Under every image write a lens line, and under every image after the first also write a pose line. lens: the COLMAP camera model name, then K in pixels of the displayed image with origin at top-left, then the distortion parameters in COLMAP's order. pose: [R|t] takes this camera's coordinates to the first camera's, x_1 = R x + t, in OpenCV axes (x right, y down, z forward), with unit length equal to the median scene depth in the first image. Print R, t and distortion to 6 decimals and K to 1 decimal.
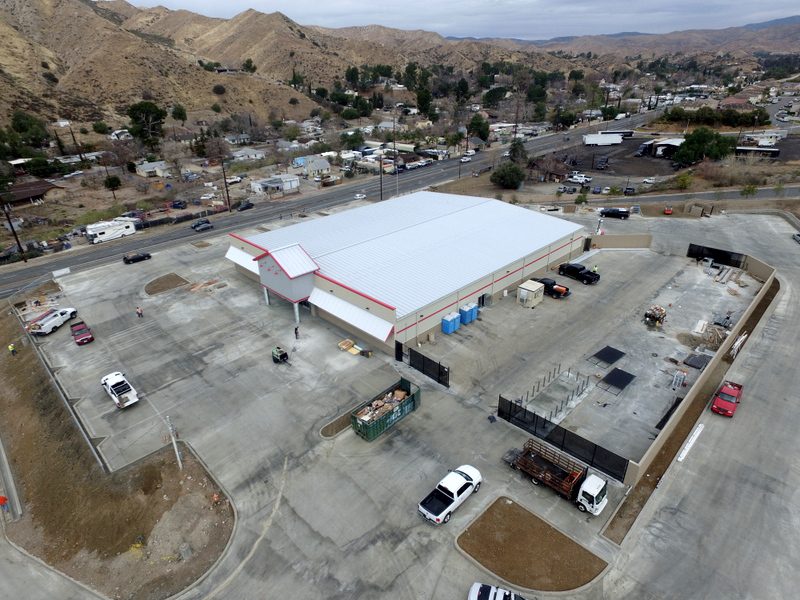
lens RADIAL K [[467.1, 0, 403.5], [0, 467.1, 298.8], [0, 0, 1]] dist [-0.015964, 0.016470]
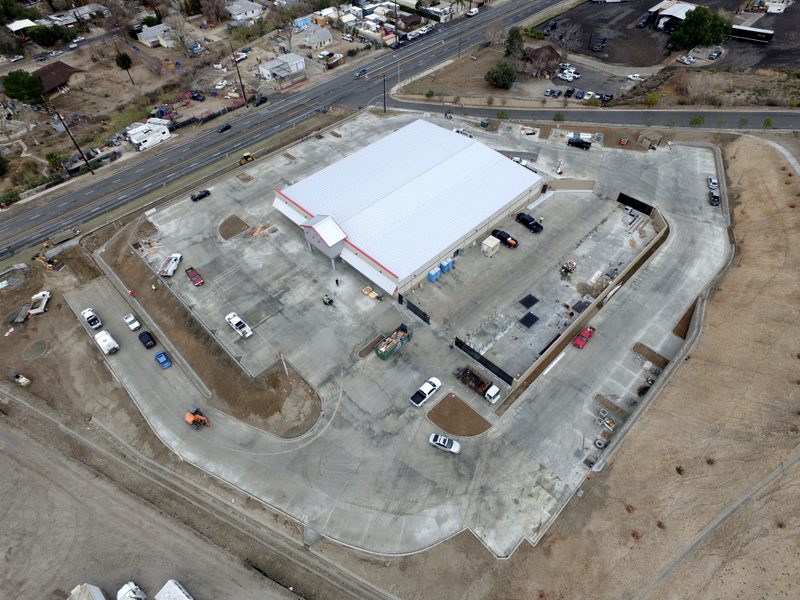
lens RADIAL K [[467.1, 0, 403.5], [0, 467.1, 298.8], [0, 0, 1]] dist [-0.015964, 0.016470]
pose [[0.999983, 0.005873, -0.000071, 0.000842], [-0.005410, 0.925621, 0.378412, -0.422896], [0.002288, -0.378405, 0.925637, -0.430187]]
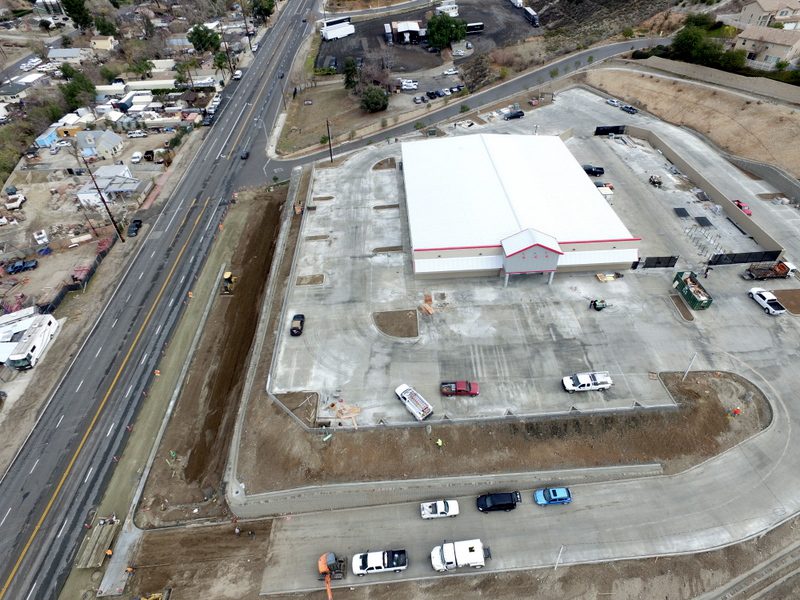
lens RADIAL K [[467.1, 0, 403.5], [0, 467.1, 298.8], [0, 0, 1]] dist [-0.015964, 0.016470]
pose [[0.674812, -0.494801, 0.547541, -1.192284], [0.343940, 0.867294, 0.359870, -0.503997], [-0.652943, -0.054523, 0.755442, 0.274573]]
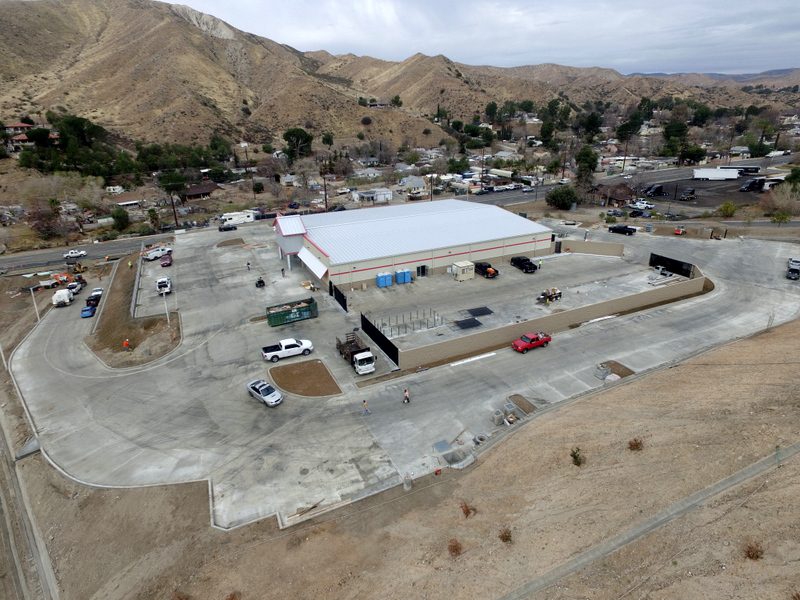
lens RADIAL K [[467.1, 0, 403.5], [0, 467.1, 298.8], [0, 0, 1]] dist [-0.015964, 0.016470]
pose [[0.942856, 0.125310, -0.308741, 0.529941], [-0.145622, 0.988381, -0.043552, 0.144310], [0.299696, 0.086022, 0.950149, -0.226217]]
